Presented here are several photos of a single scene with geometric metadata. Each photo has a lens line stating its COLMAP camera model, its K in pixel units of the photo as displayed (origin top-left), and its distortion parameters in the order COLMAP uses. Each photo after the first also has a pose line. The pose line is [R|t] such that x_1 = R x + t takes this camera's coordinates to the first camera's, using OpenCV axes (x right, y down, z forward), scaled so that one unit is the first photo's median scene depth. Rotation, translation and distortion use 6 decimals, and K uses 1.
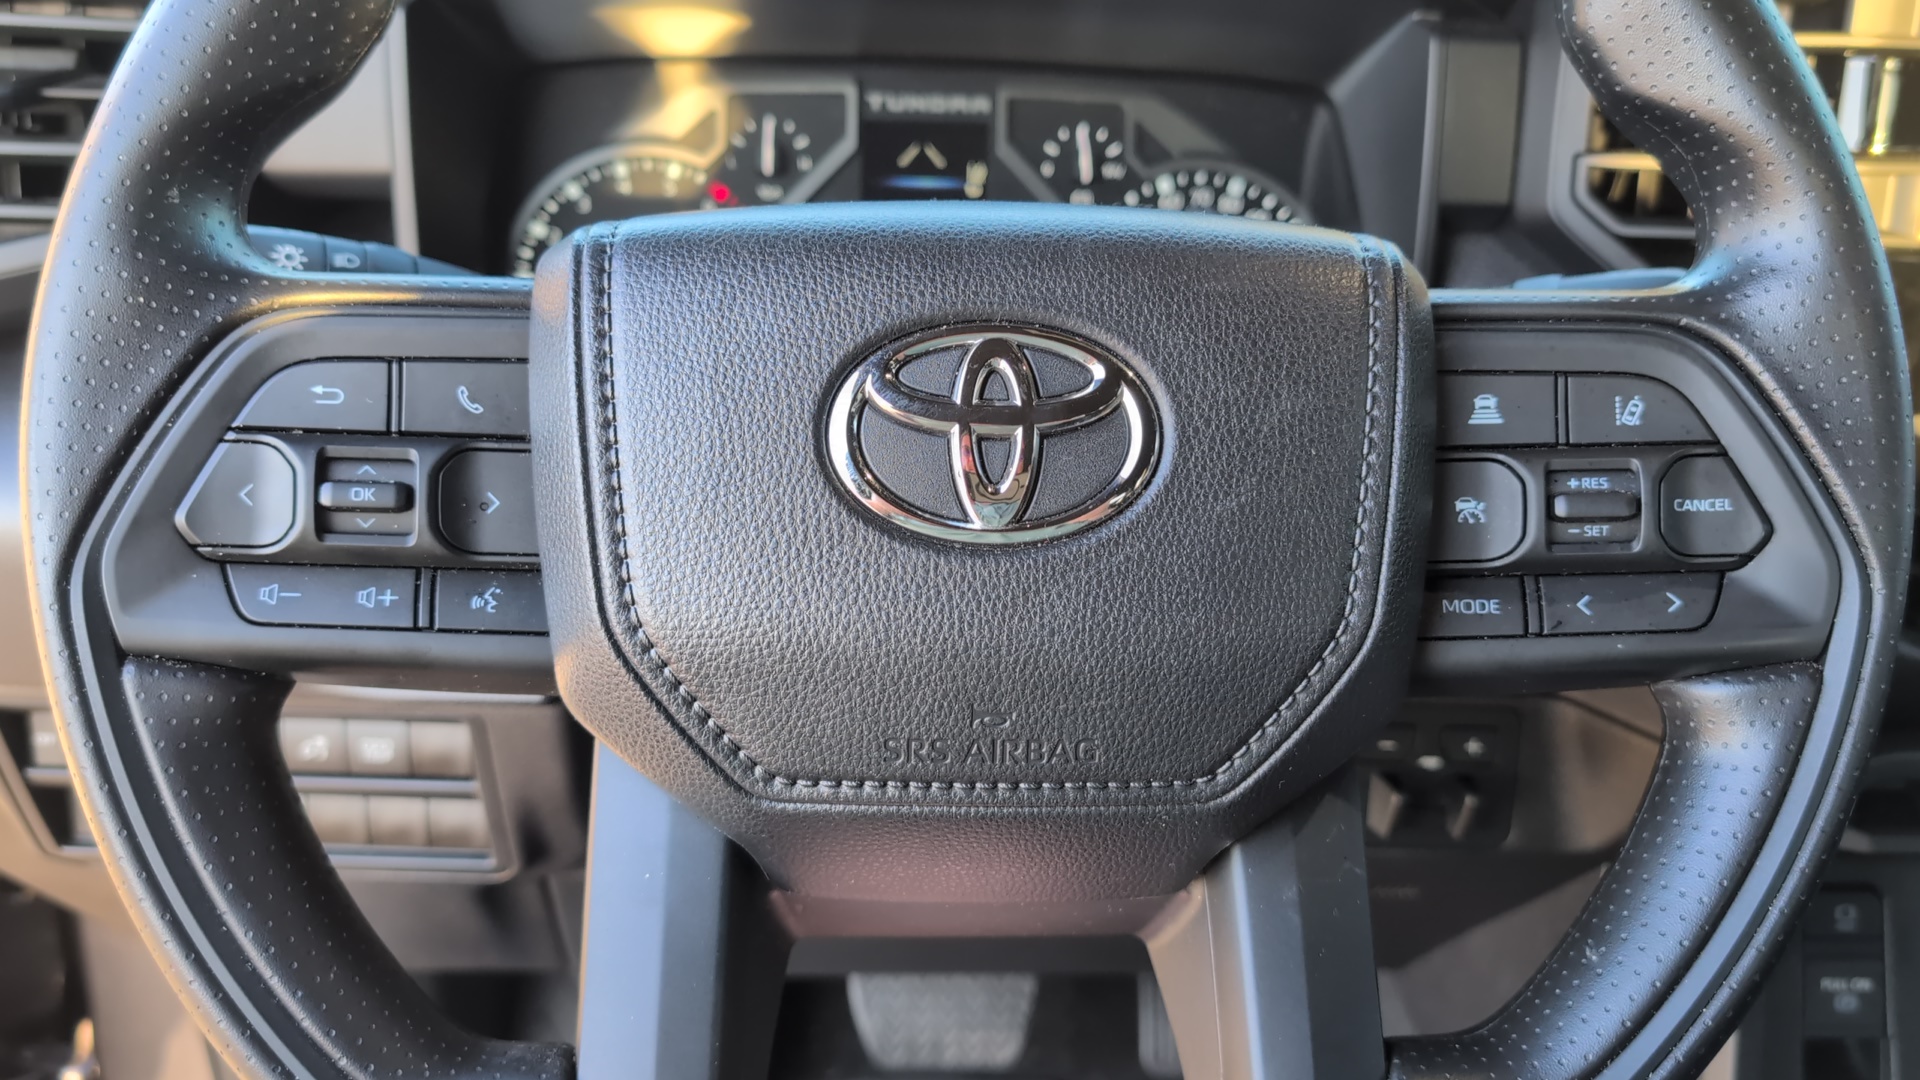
lens RADIAL K [[1614.5, 0, 959.2], [0, 1614.5, 538.4], [0, 0, 1]] dist [0.030000, -0.026662]
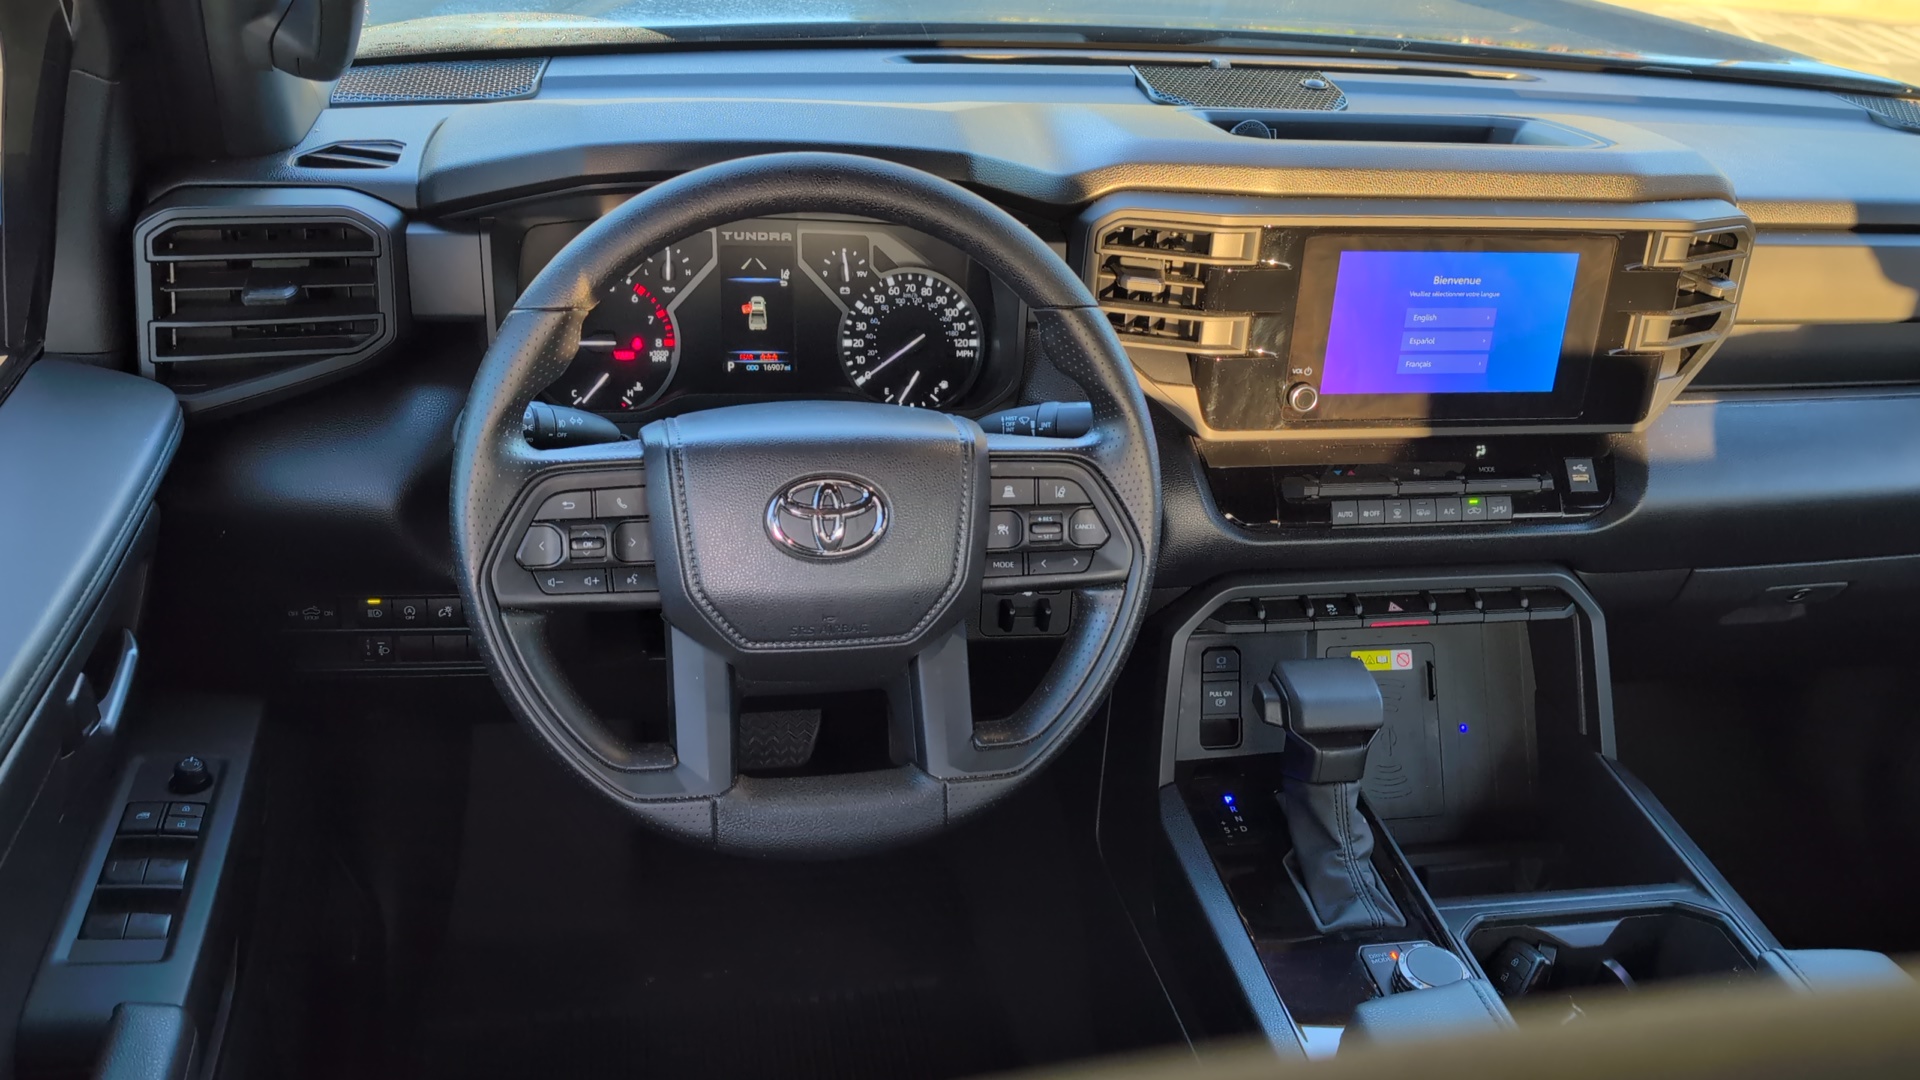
lens RADIAL K [[1614.5, 0, 971.6], [0, 1614.5, 553.3], [0, 0, 1]] dist [0.030000, -0.026662]
pose [[0.986028, -0.040151, 0.161665, -0.089153], [0.013002, 0.986106, 0.165607, -0.220437], [-0.166069, -0.161191, 0.972851, -0.833890]]
